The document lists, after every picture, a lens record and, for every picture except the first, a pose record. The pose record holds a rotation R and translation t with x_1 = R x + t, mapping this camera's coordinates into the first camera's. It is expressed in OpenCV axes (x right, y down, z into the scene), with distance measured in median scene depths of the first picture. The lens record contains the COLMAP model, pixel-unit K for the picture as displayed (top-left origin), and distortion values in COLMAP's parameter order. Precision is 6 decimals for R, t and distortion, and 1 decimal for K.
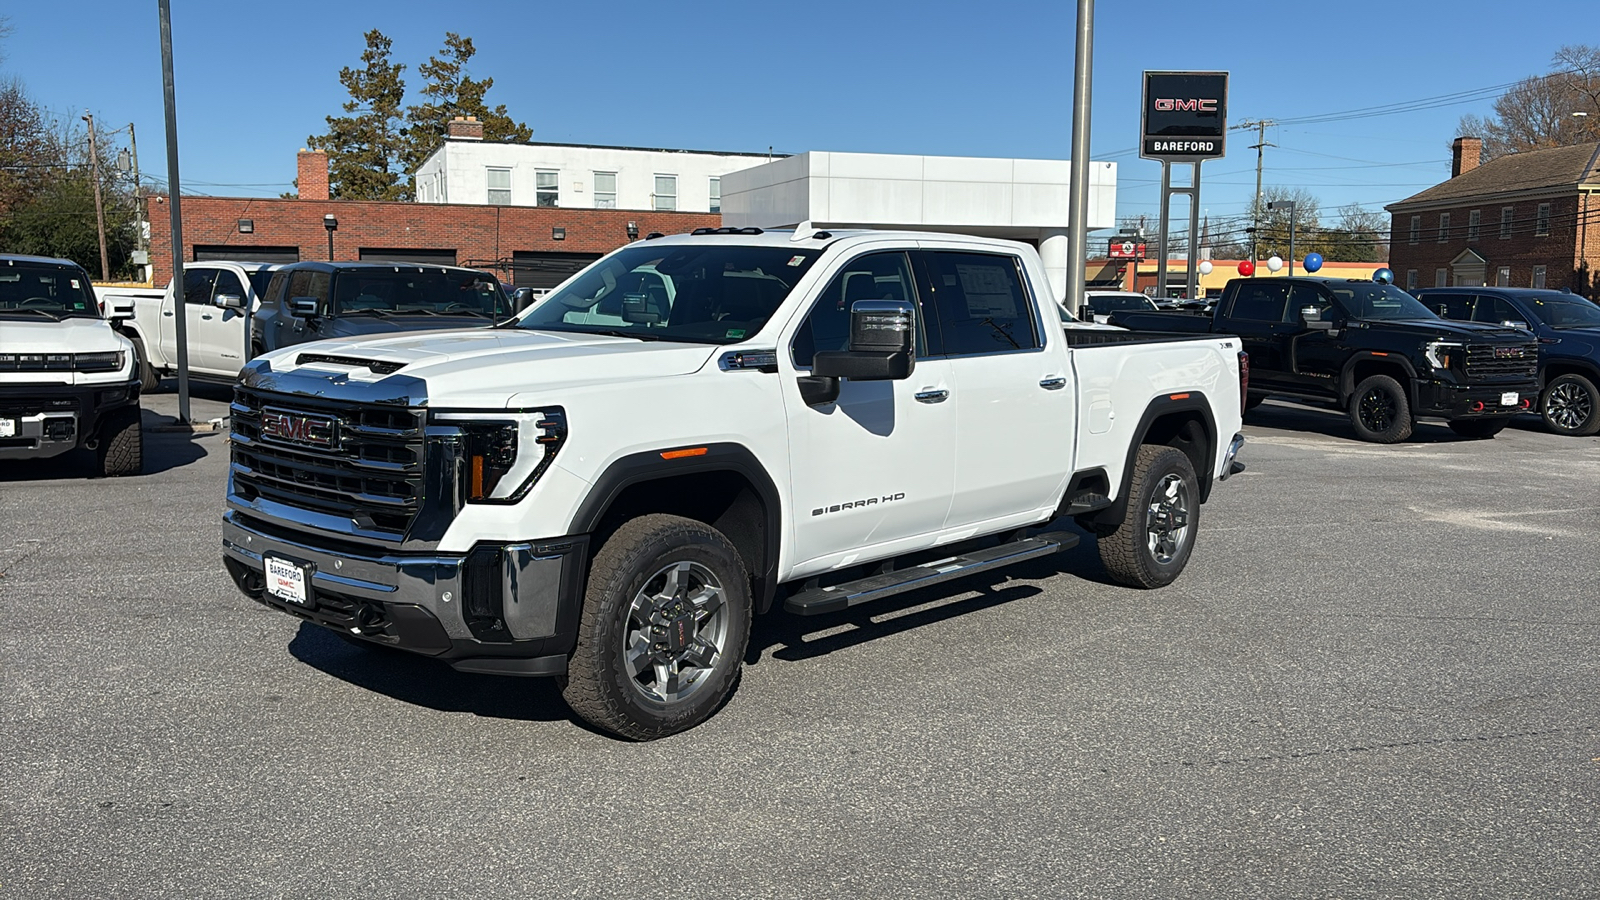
lens RADIAL K [[1410.2, 0, 800.0], [0, 1410.2, 450.0], [0, 0, 1]] dist [0.052052, -0.045310]
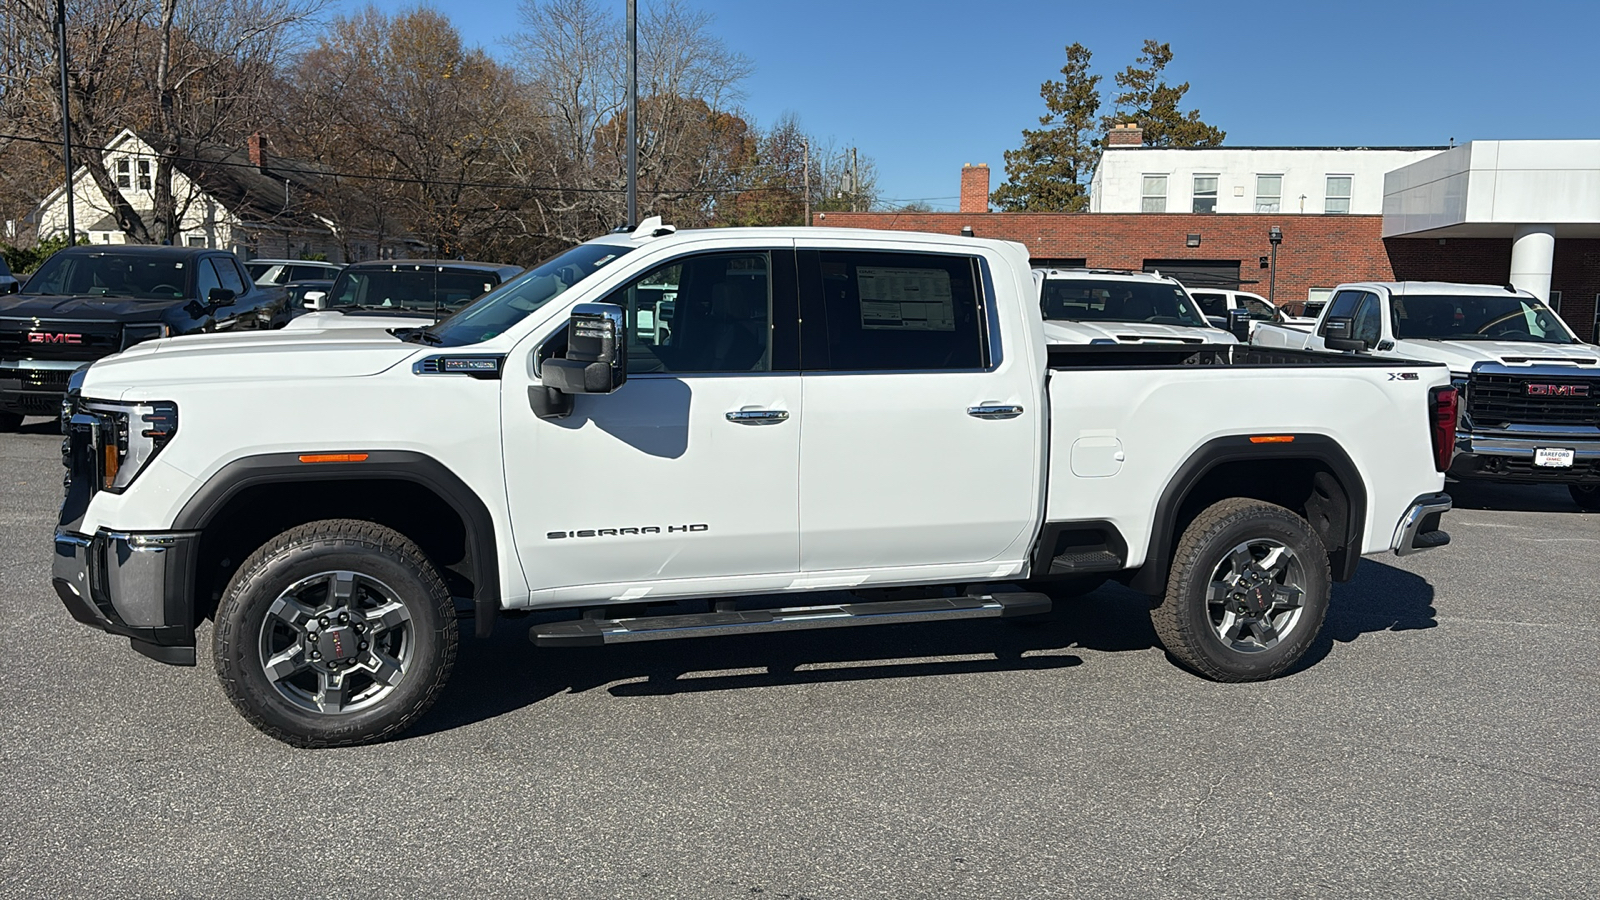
lens RADIAL K [[1410.2, 0, 800.0], [0, 1410.2, 450.0], [0, 0, 1]] dist [0.052052, -0.045310]
pose [[0.864886, 0.065330, -0.497700, 0.447260], [-0.068737, 0.997569, 0.011497, -0.024007], [0.497241, 0.024267, 0.867273, 0.210111]]
